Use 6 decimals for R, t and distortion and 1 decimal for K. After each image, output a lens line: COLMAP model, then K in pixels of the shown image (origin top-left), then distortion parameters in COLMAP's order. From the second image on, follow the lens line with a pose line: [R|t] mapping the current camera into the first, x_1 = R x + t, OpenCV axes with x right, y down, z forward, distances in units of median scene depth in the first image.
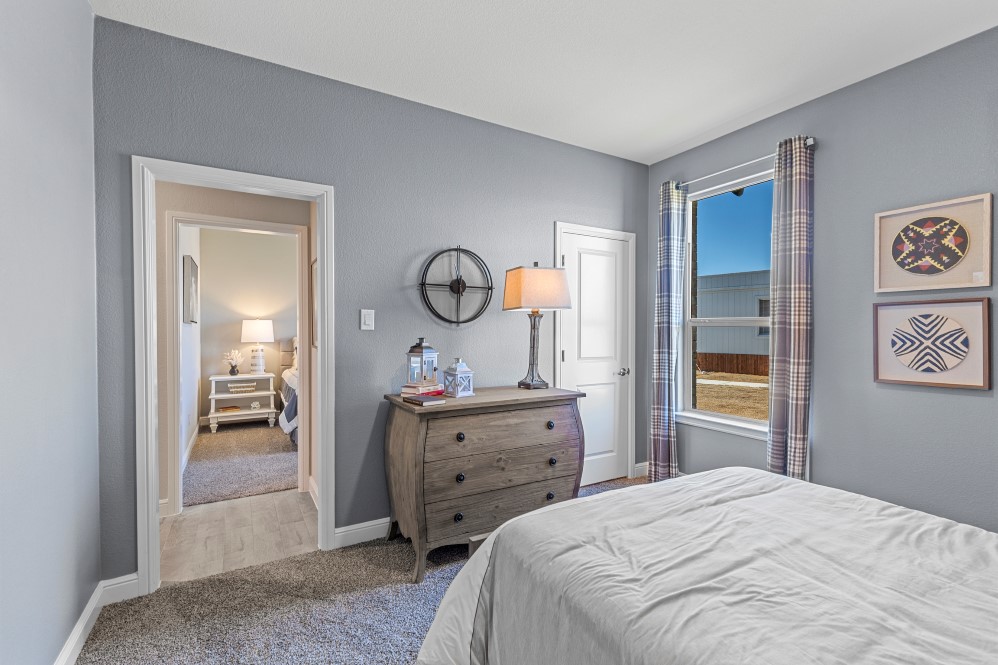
lens RADIAL K [[448.5, 0, 498.4], [0, 448.5, 335.0], [0, 0, 1]] dist [0.004257, 0.000123]
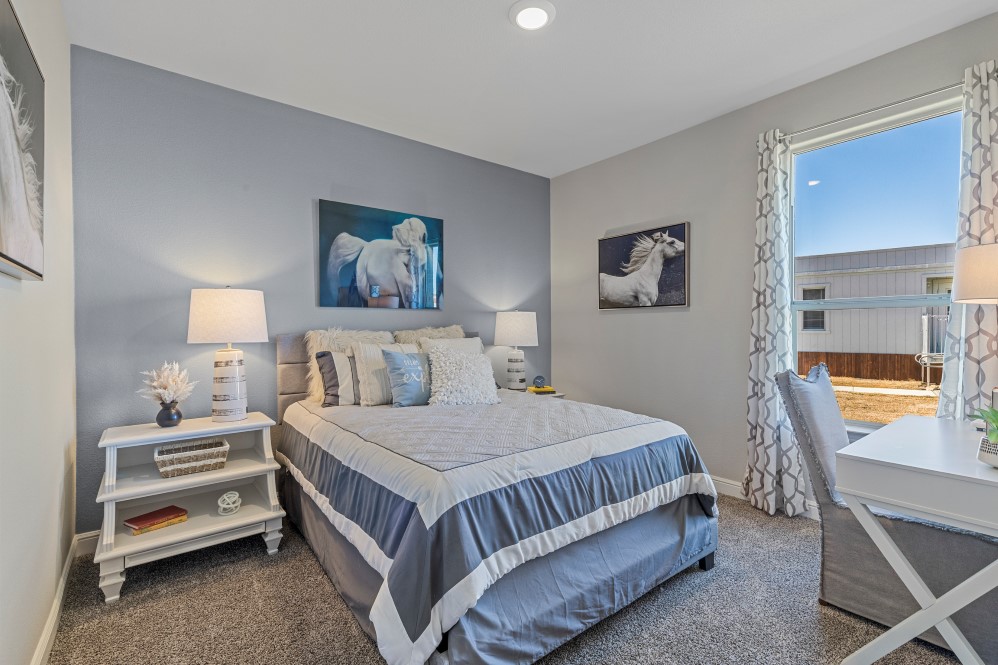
lens RADIAL K [[448.5, 0, 500.0], [0, 448.5, 330.1], [0, 0, 1]] dist [0.004257, 0.000123]
pose [[0.989784, -0.003032, 0.142545, -0.352581], [0.003372, 0.999992, -0.002140, 0.005712], [-0.142537, 0.002598, 0.989786, 0.559766]]
